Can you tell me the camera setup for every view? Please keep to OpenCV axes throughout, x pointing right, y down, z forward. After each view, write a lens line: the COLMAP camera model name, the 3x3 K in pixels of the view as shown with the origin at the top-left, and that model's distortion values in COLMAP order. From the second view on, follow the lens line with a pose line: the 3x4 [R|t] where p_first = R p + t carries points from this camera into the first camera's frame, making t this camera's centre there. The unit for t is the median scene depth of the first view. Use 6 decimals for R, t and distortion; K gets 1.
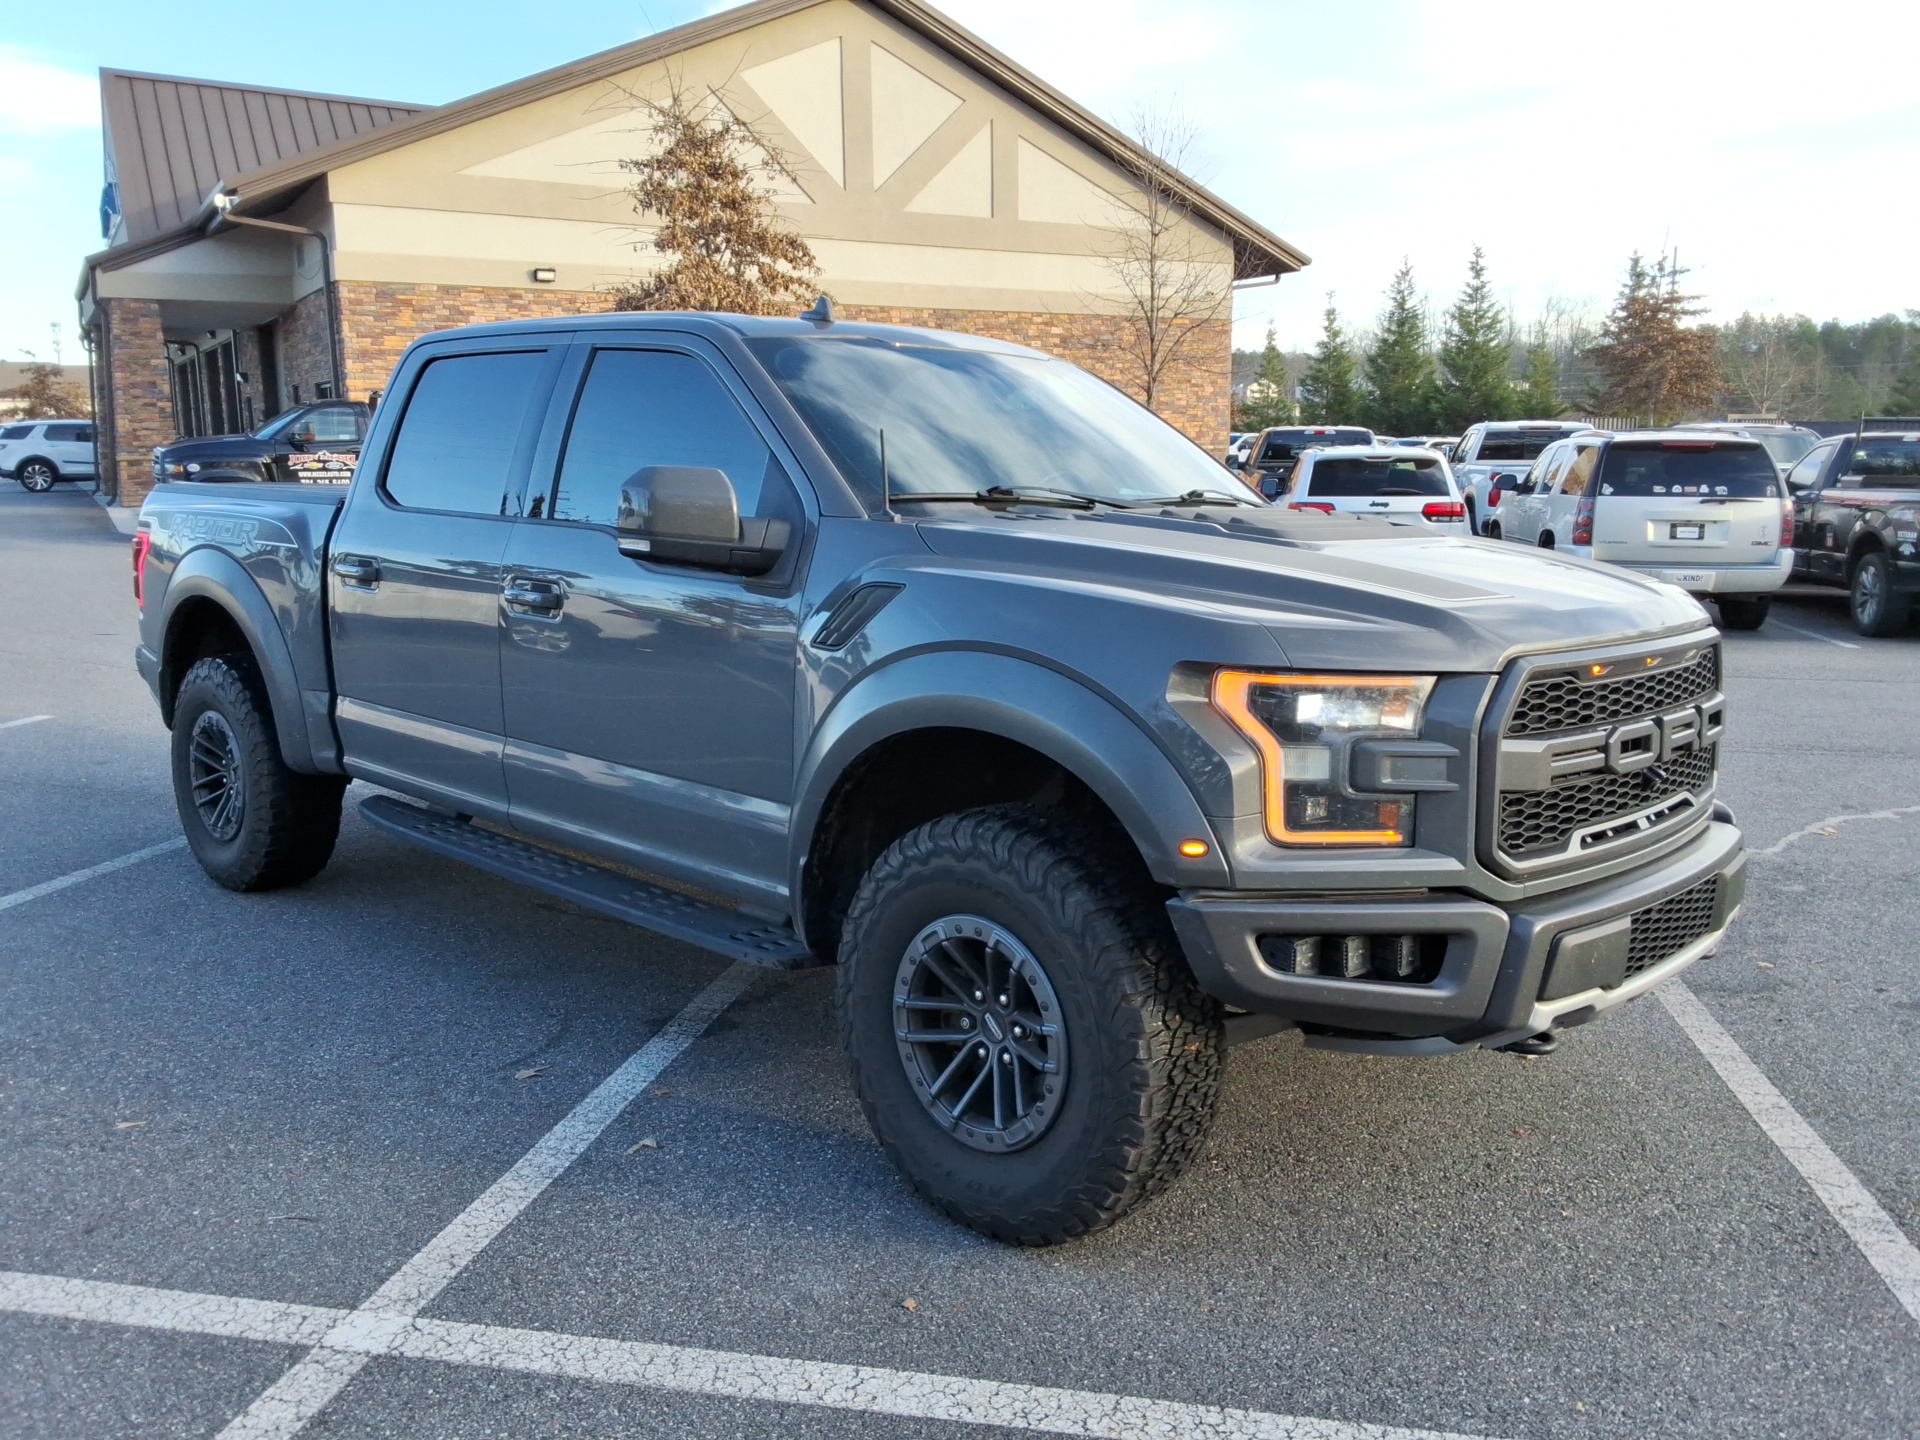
lens RADIAL K [[1531.9, 0, 975.3], [0, 1531.9, 714.0], [0, 0, 1]] dist [0.089335, -0.117149]
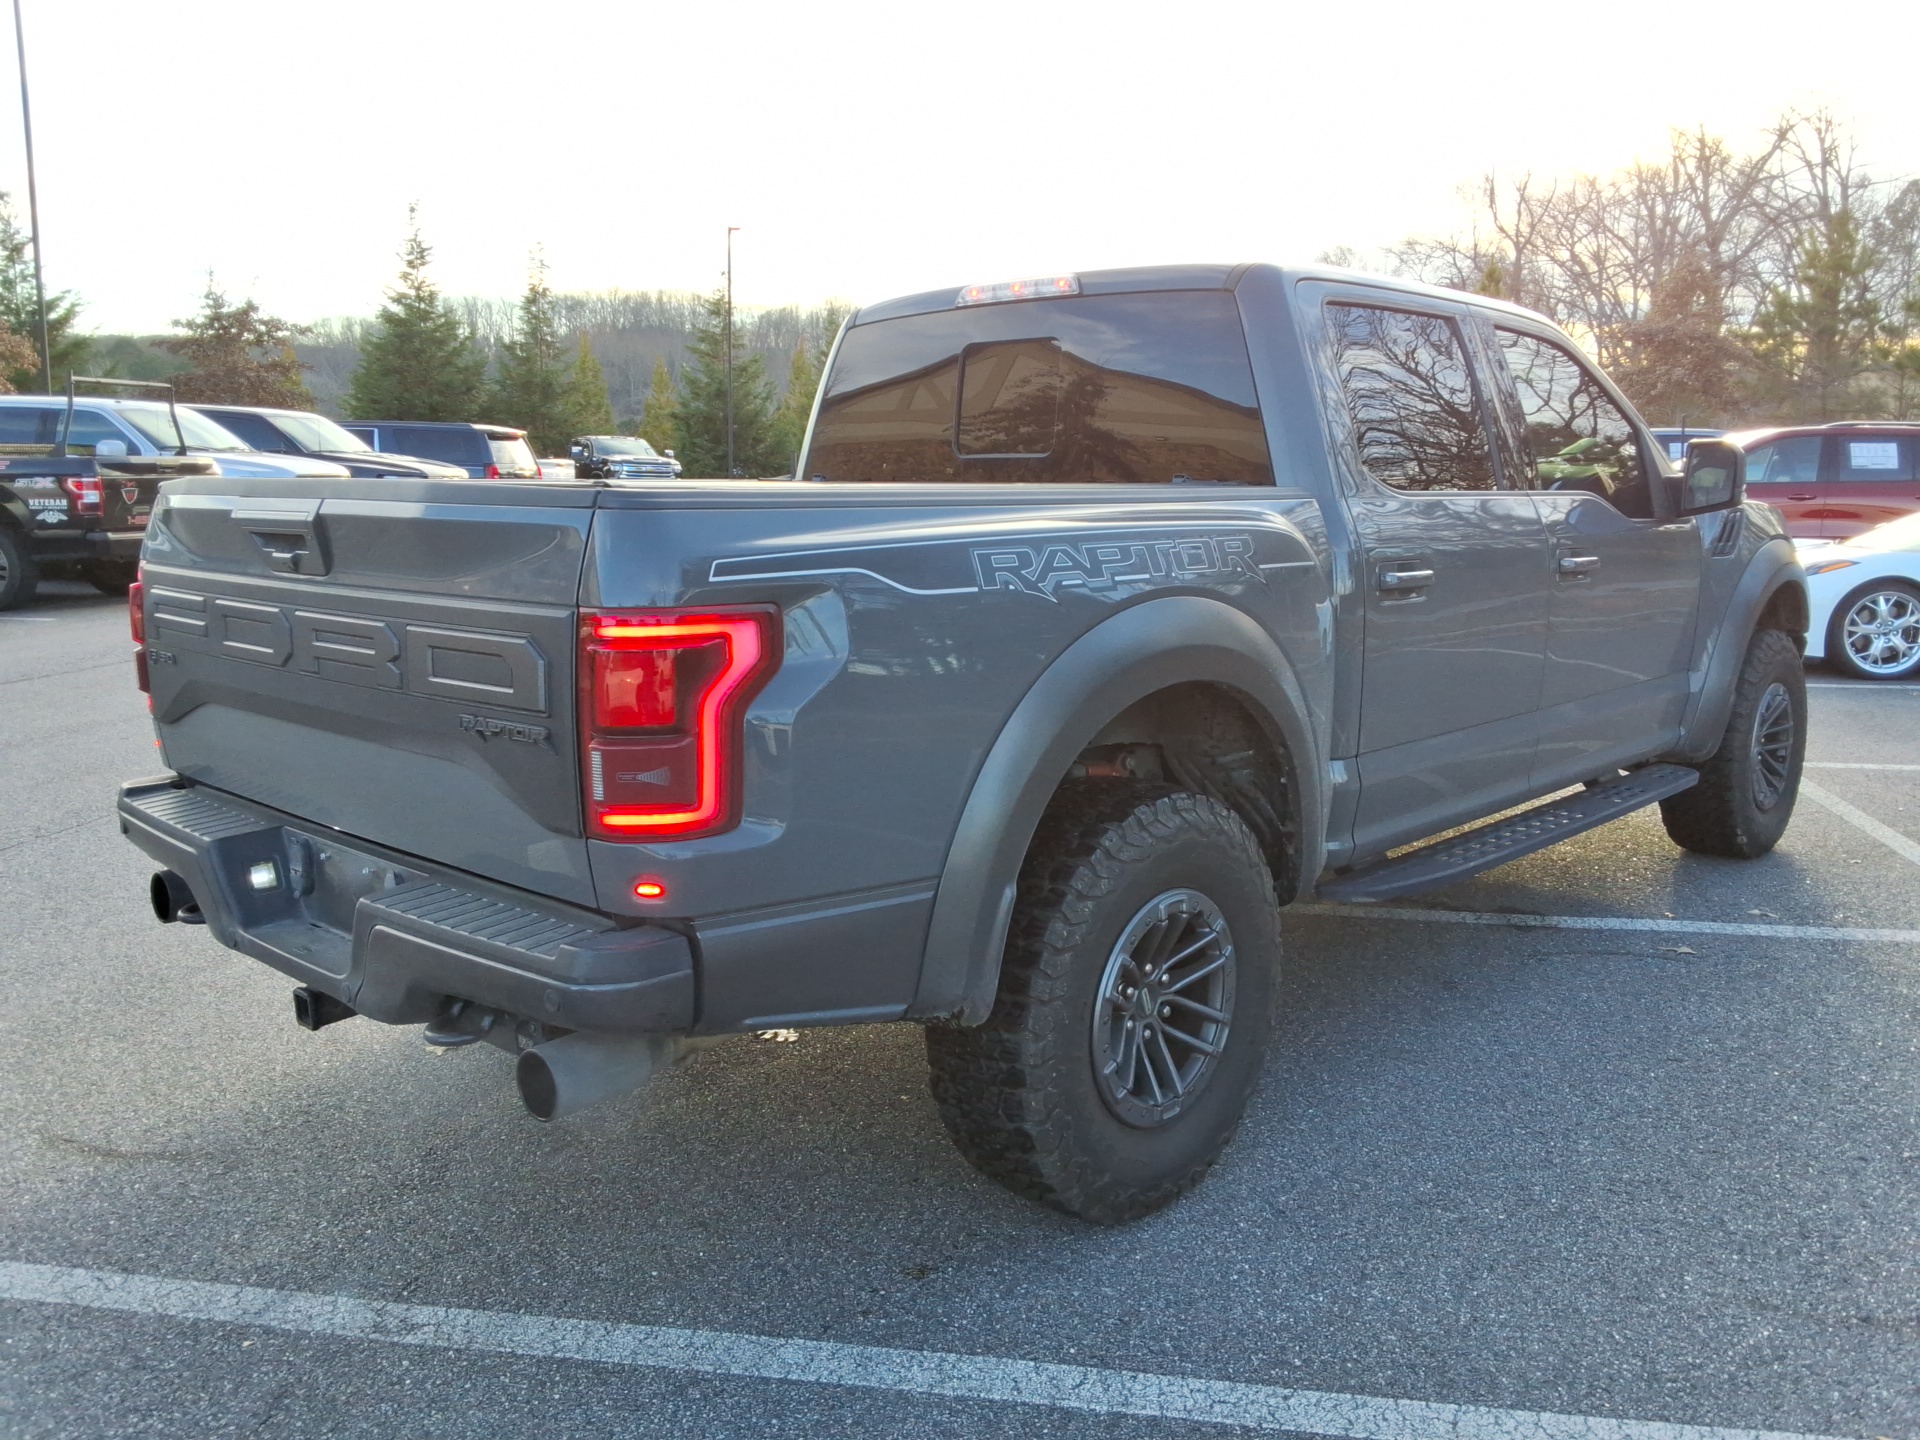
lens RADIAL K [[1518.6, 0, 960.0], [0, 1518.6, 720.0], [0, 0, 1]] dist [0.117956, -0.200120]
pose [[0.004715, -0.179833, 0.983686, -0.210109], [0.150559, 0.972611, 0.177086, -0.034883], [-0.988590, 0.147267, 0.031661, 0.217602]]
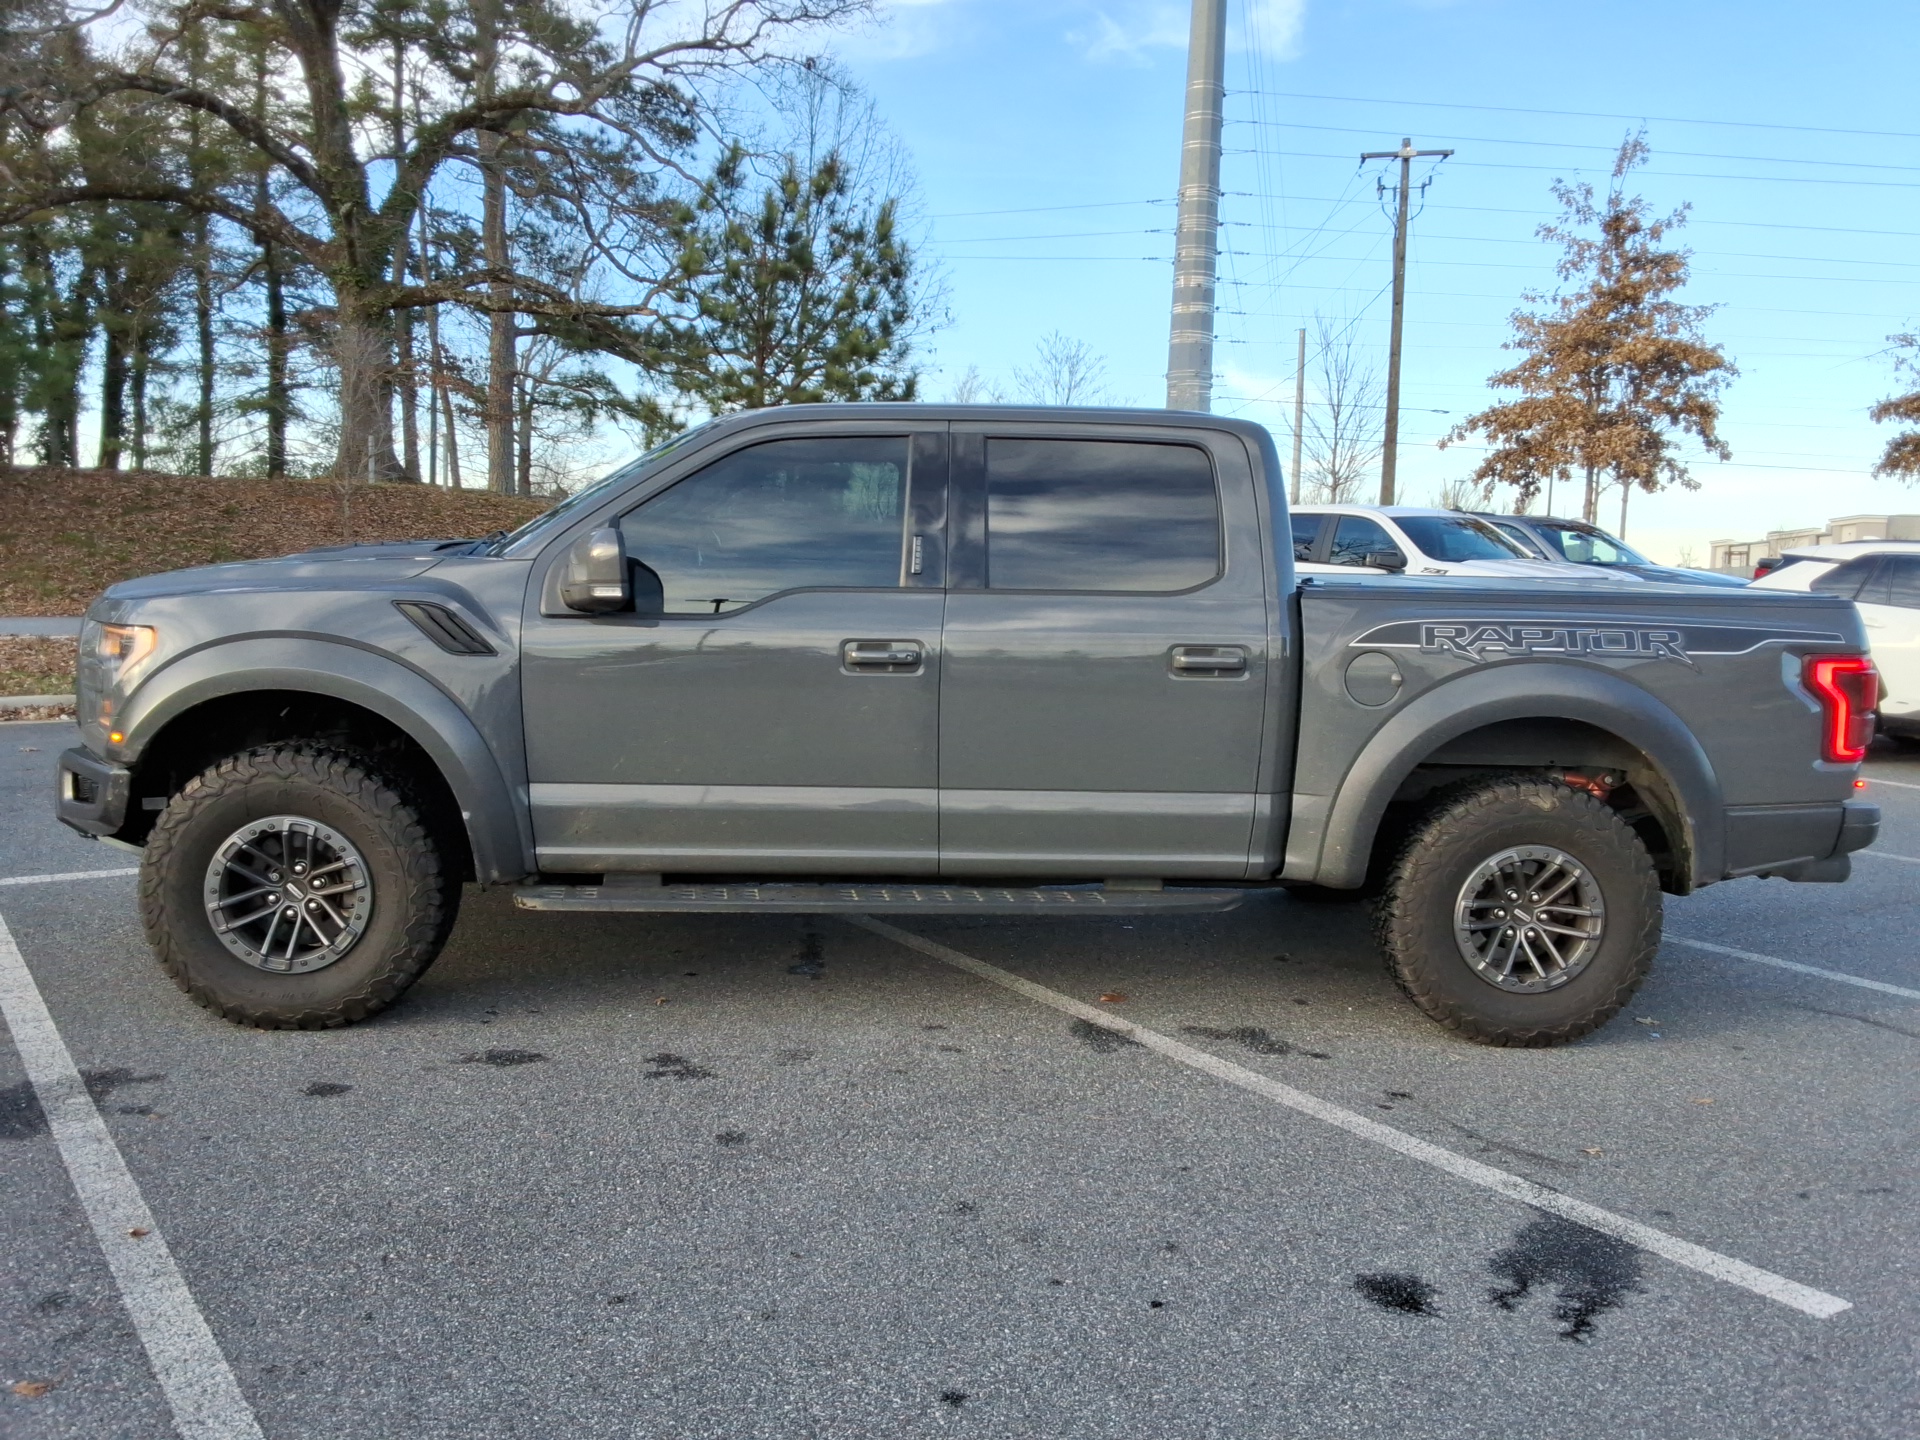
lens RADIAL K [[1533.8, 0, 977.6], [0, 1533.8, 706.6], [0, 0, 1]] dist [0.124681, -0.203660]
pose [[-0.681434, 0.044272, -0.730540, 0.129670], [-0.152933, 0.967520, 0.201287, -0.050530], [0.715723, 0.248887, -0.652530, 0.334865]]
